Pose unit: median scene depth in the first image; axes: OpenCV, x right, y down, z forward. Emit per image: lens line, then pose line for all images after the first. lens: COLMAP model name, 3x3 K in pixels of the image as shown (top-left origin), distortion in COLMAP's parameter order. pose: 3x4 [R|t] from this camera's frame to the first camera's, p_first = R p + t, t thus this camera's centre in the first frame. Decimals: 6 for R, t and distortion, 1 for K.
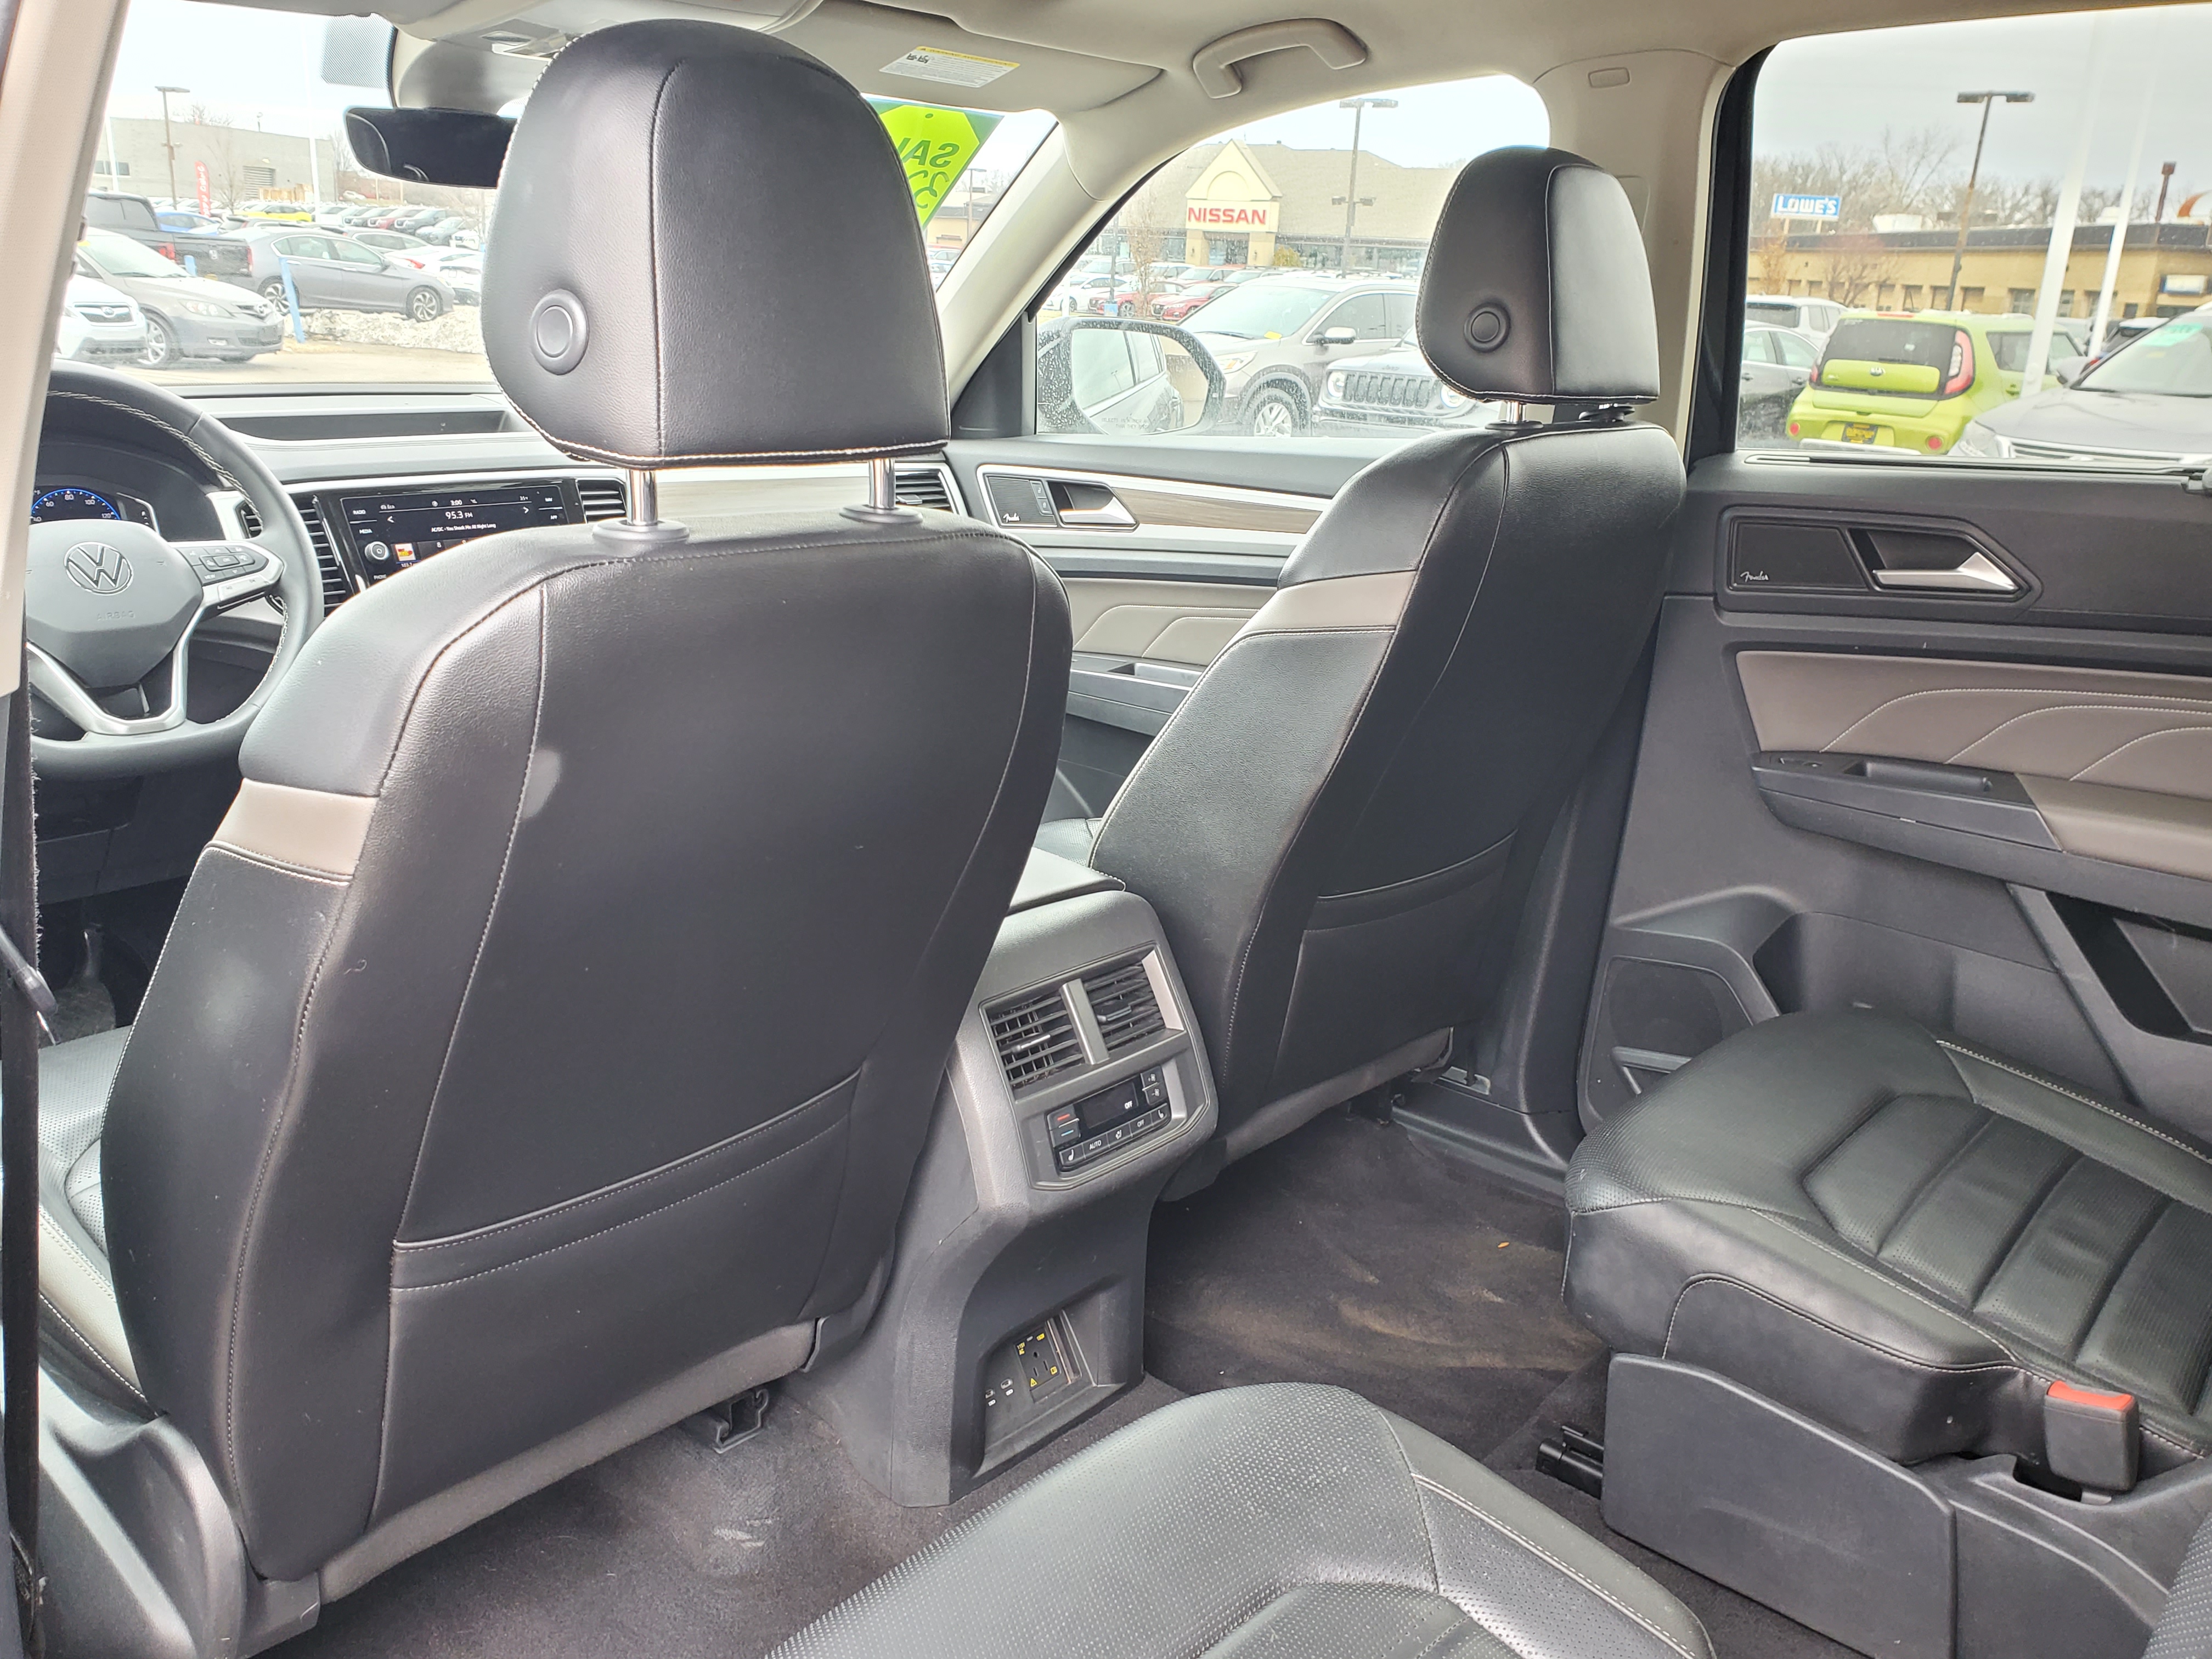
lens RADIAL K [[1747.3, 0, 1061.5], [0, 1747.3, 829.9], [0, 0, 1]] dist [0.069168, -0.087792]
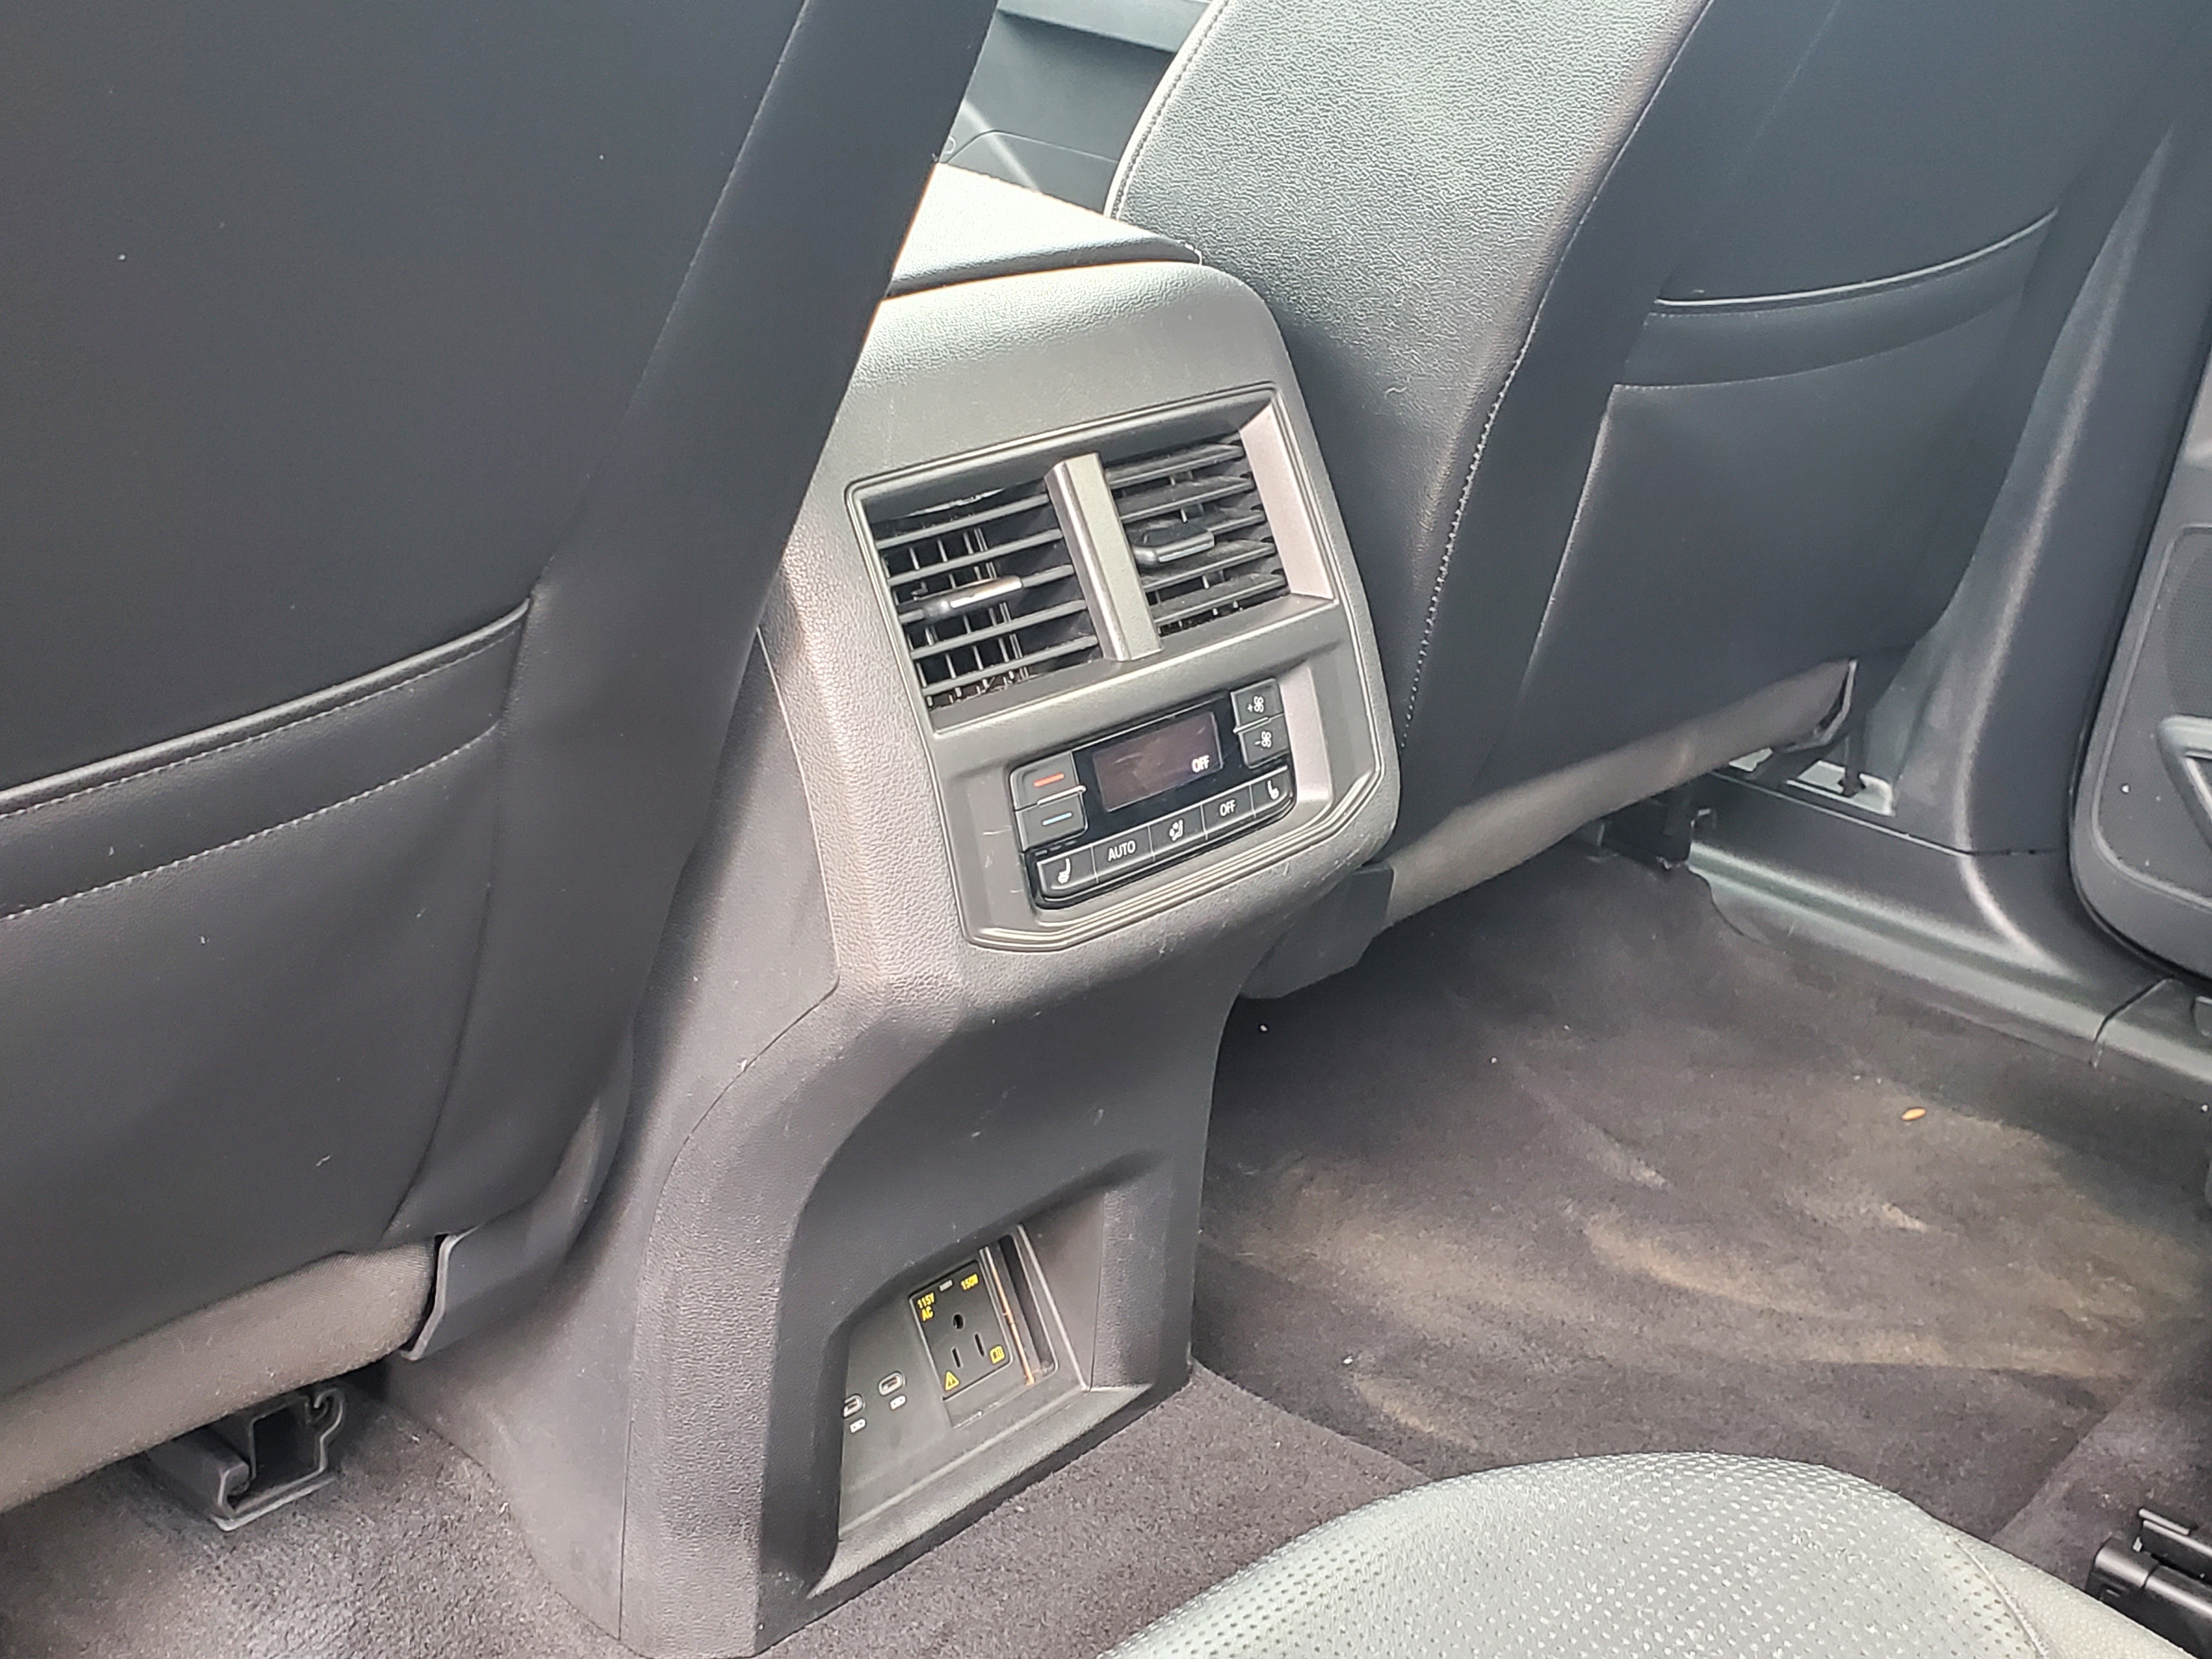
lens RADIAL K [[3033.7, 0, 1106.0], [0, 3033.7, 829.5], [0, 0, 1]] dist [0.205937, -0.505339]
pose [[0.998799, 0.029716, 0.038963, -0.011999], [-0.034941, 0.989378, 0.141107, 0.067702], [-0.034356, -0.142299, 0.989227, 0.264586]]
